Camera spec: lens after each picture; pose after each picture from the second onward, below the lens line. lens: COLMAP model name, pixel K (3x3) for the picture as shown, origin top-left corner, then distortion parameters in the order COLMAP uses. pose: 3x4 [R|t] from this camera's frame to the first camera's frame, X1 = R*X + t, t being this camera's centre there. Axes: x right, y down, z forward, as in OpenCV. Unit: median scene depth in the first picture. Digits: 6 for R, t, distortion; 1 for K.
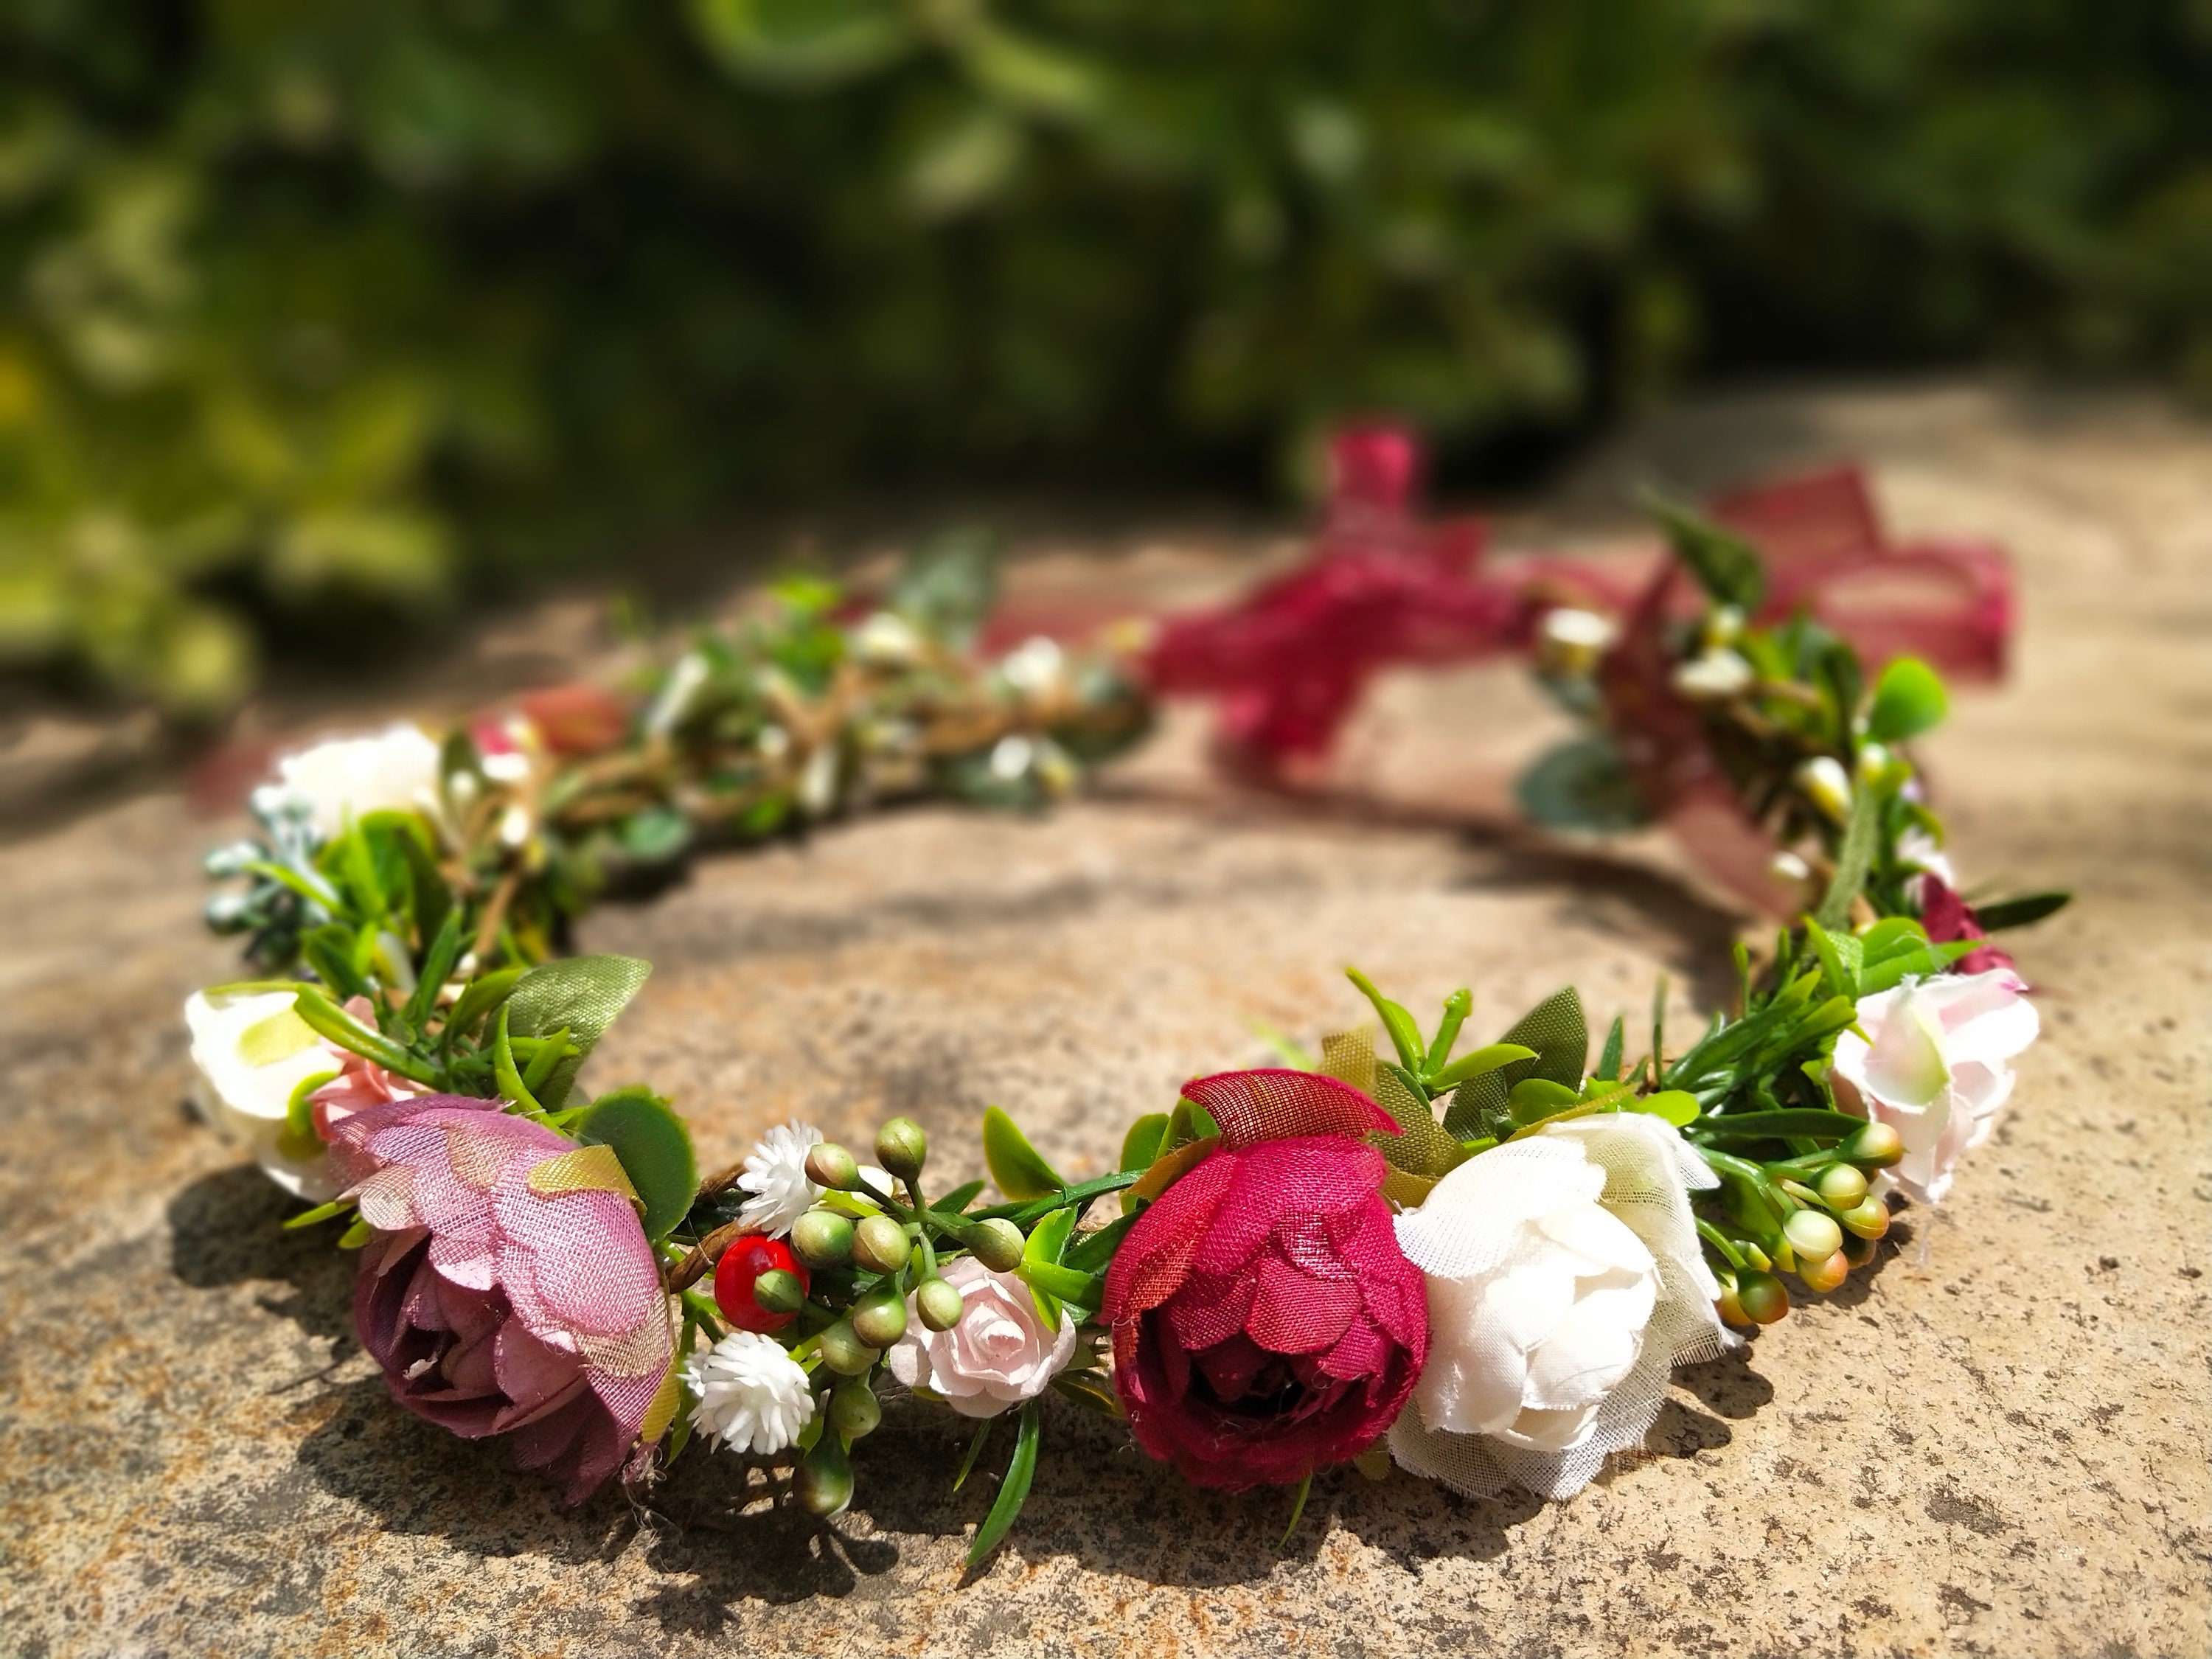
lens RADIAL K [[1811.5, 0, 1106.0], [0, 1811.5, 829.5], [0, 0, 1]] dist [-0.055034, 0.064572]
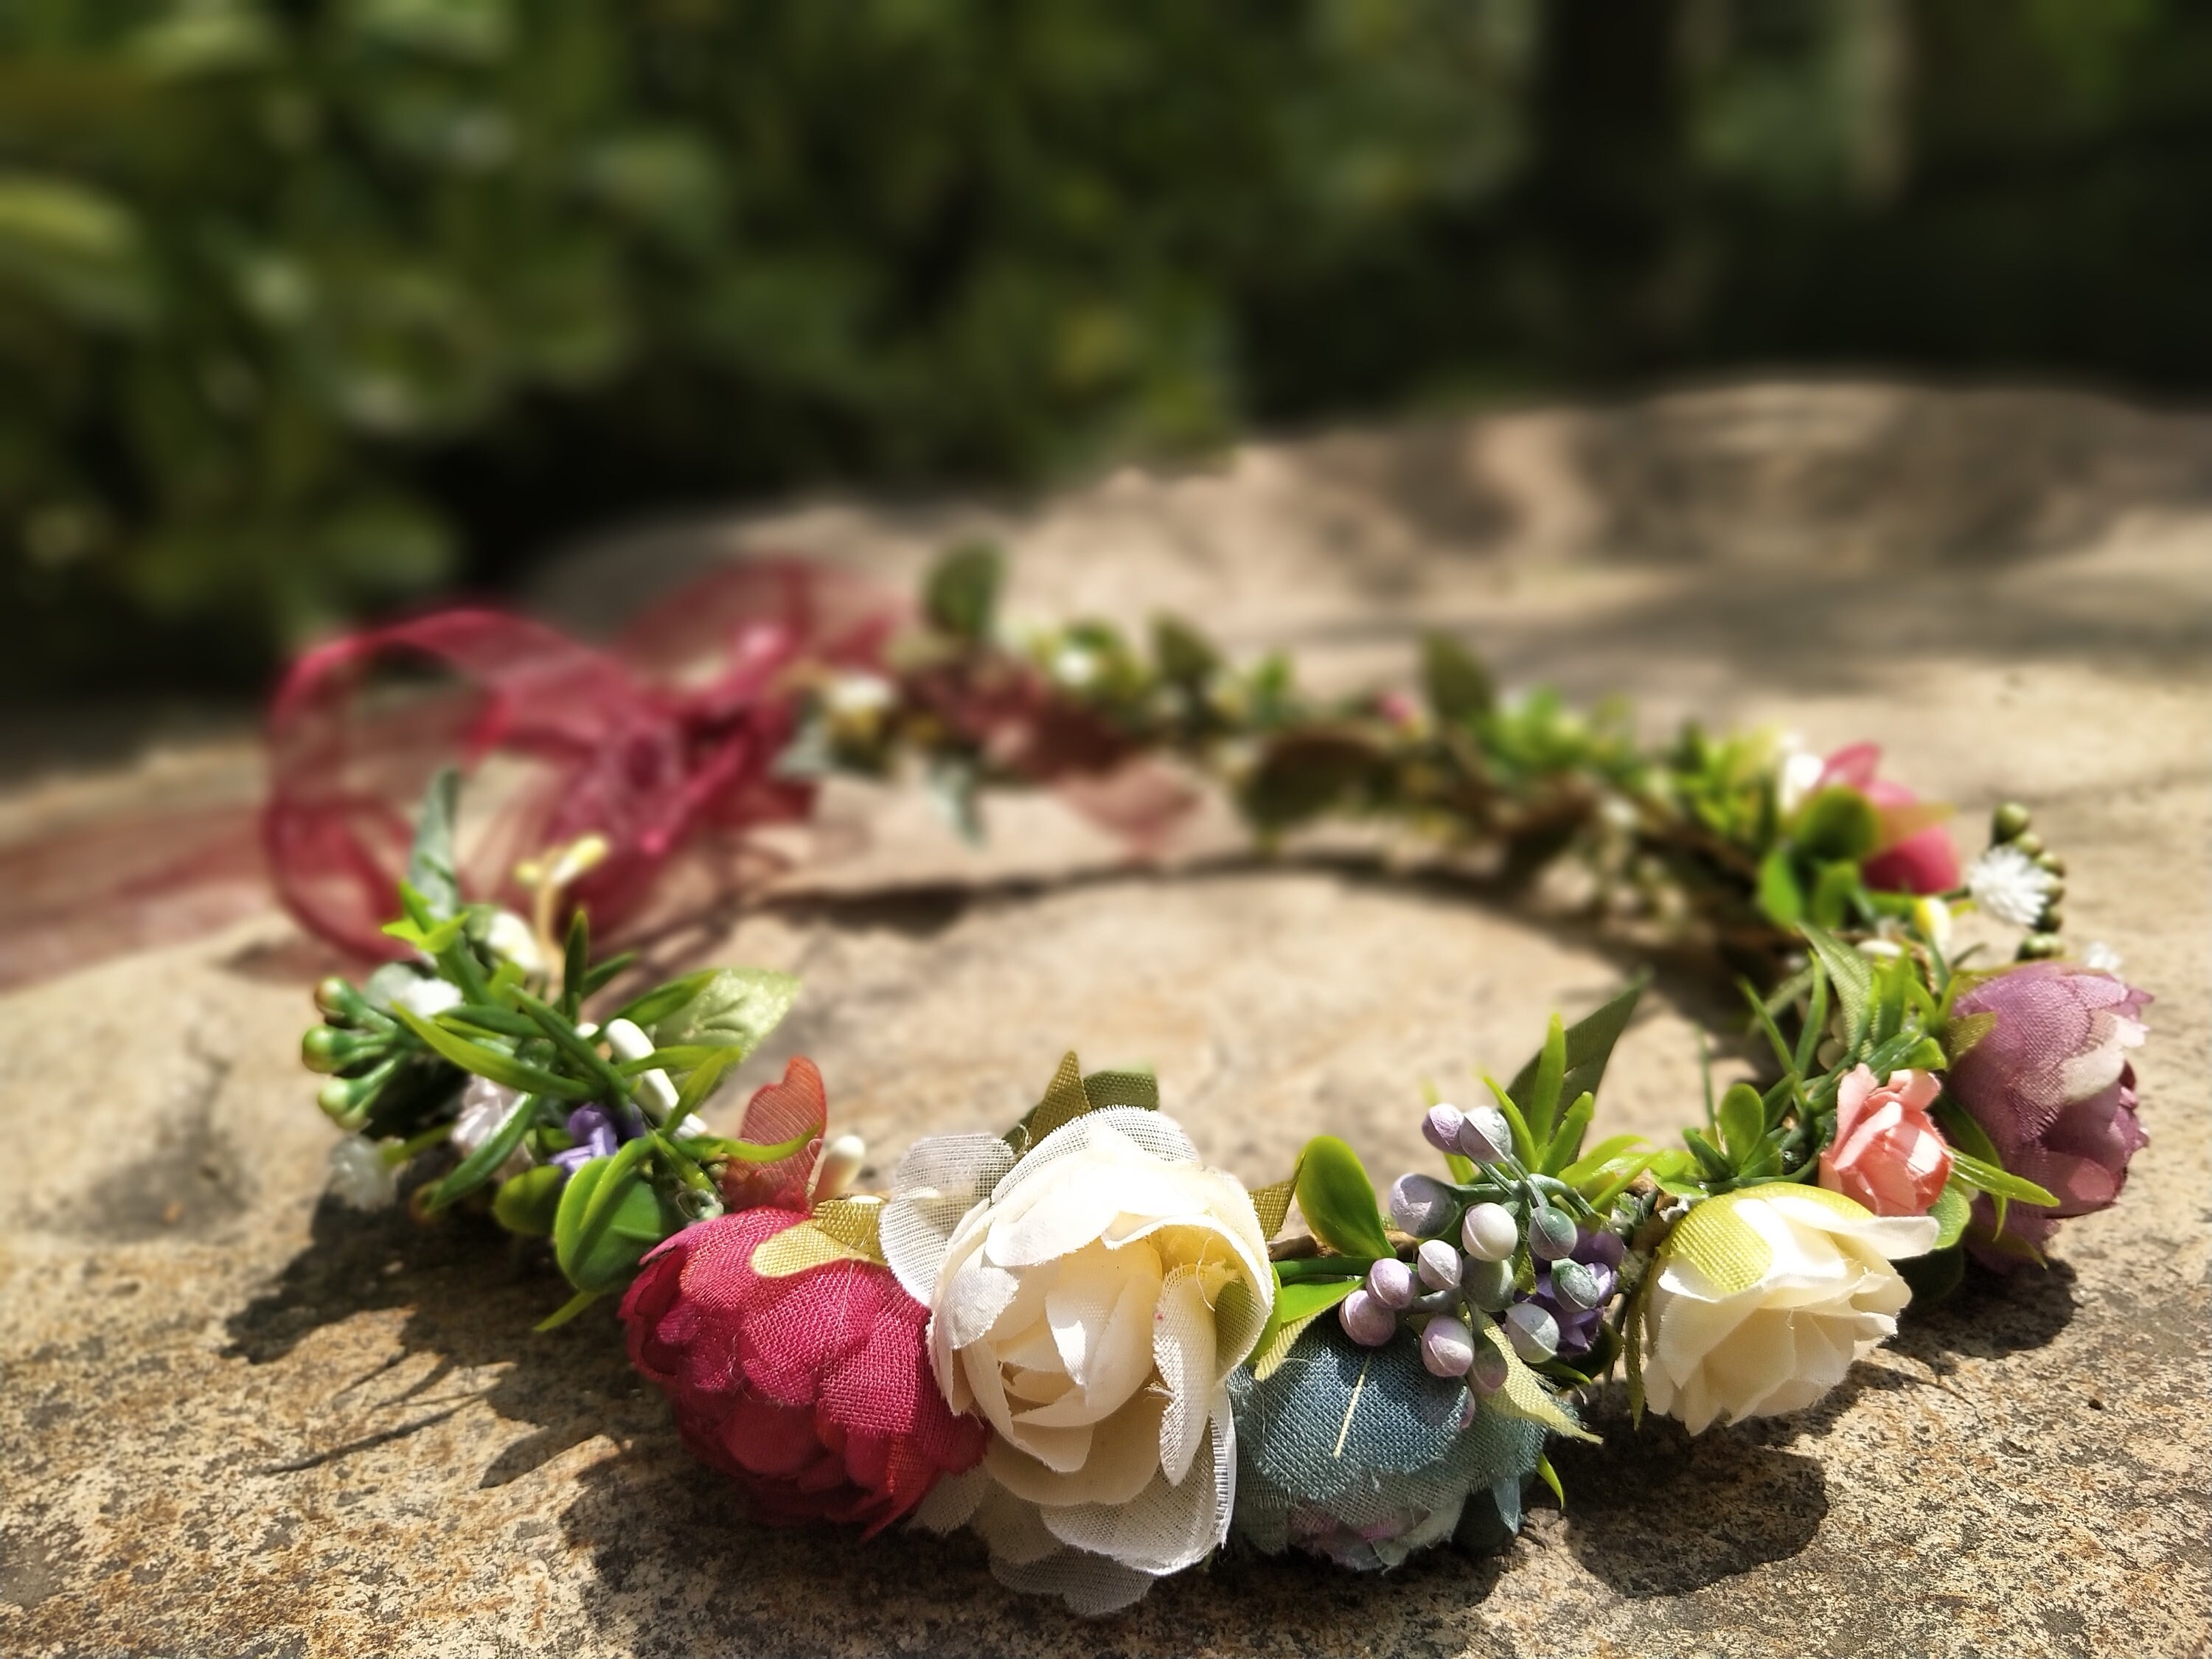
lens RADIAL K [[1811.5, 0, 1106.0], [0, 1811.5, 829.5], [0, 0, 1]] dist [-0.055034, 0.064572]
pose [[0.681052, -0.192369, 0.706515, -0.298050], [0.258933, 0.965803, 0.013367, -0.016836], [-0.684925, 0.173836, 0.707572, 0.106624]]
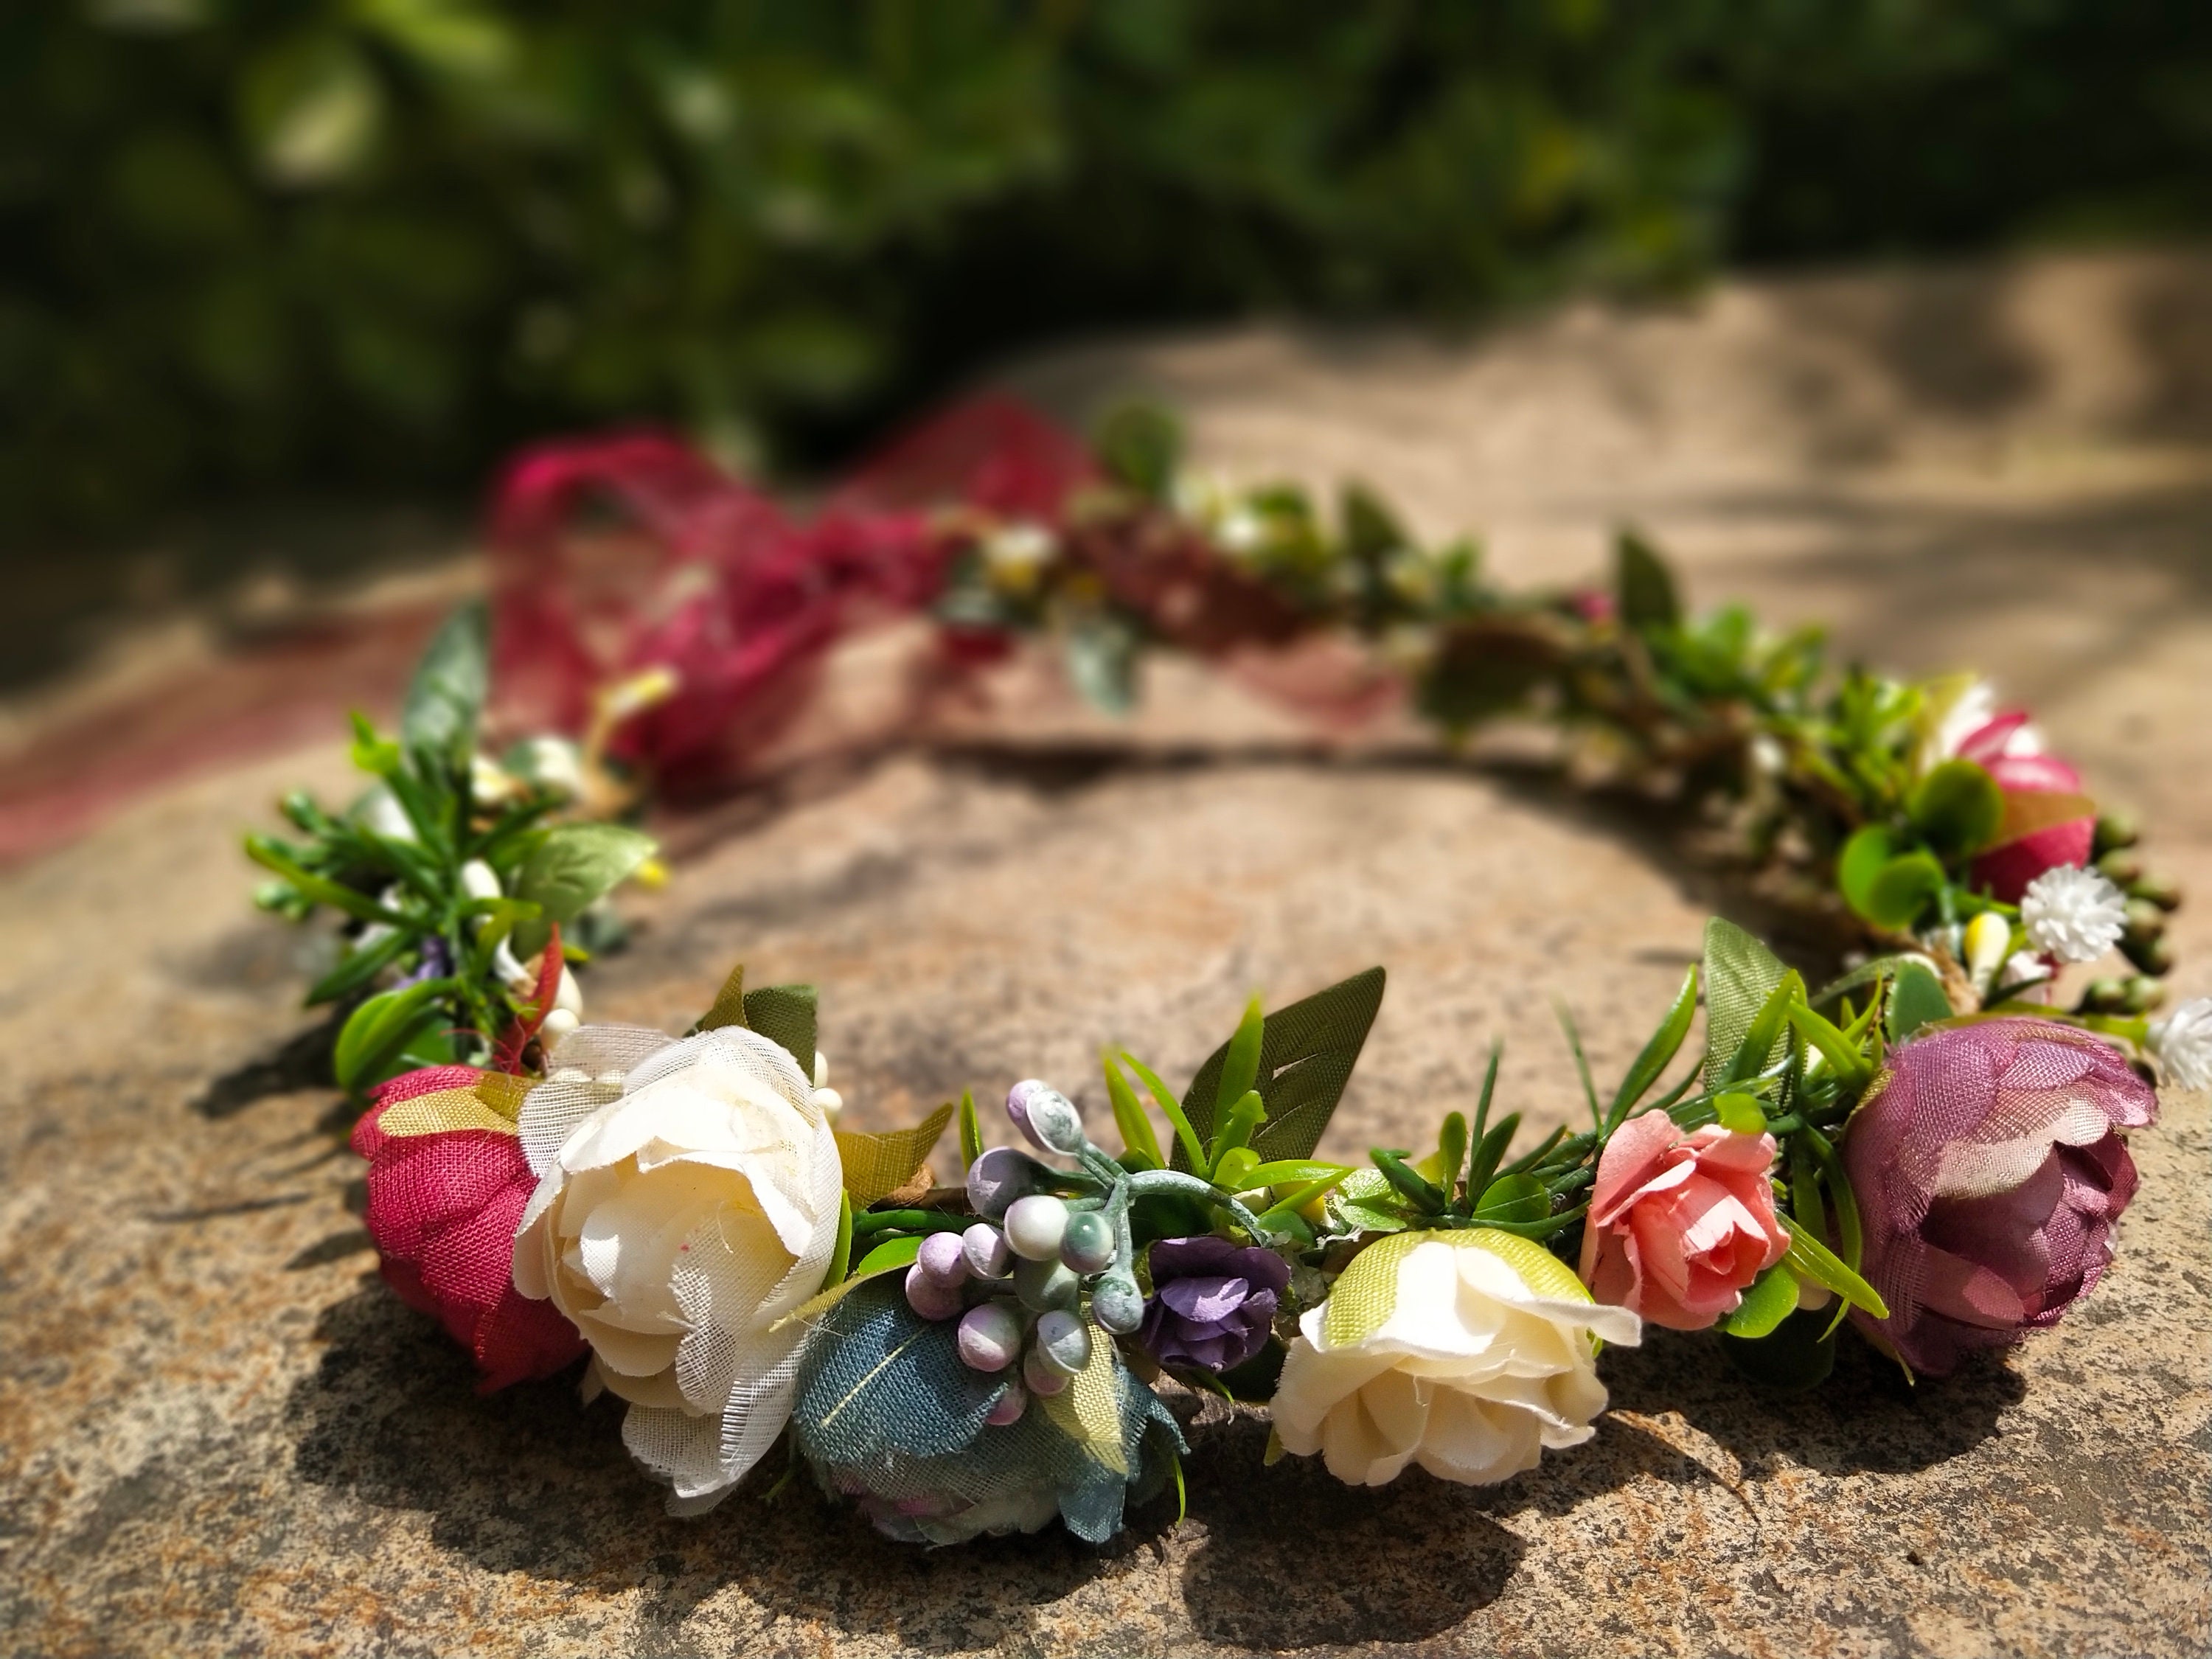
lens RADIAL K [[1811.5, 0, 1106.0], [0, 1811.5, 829.5], [0, 0, 1]] dist [-0.055034, 0.064572]
pose [[0.882637, -0.161336, 0.441499, -0.179293], [0.158396, 0.986404, 0.043798, -0.004171], [-0.442563, 0.031274, 0.896192, 0.044555]]
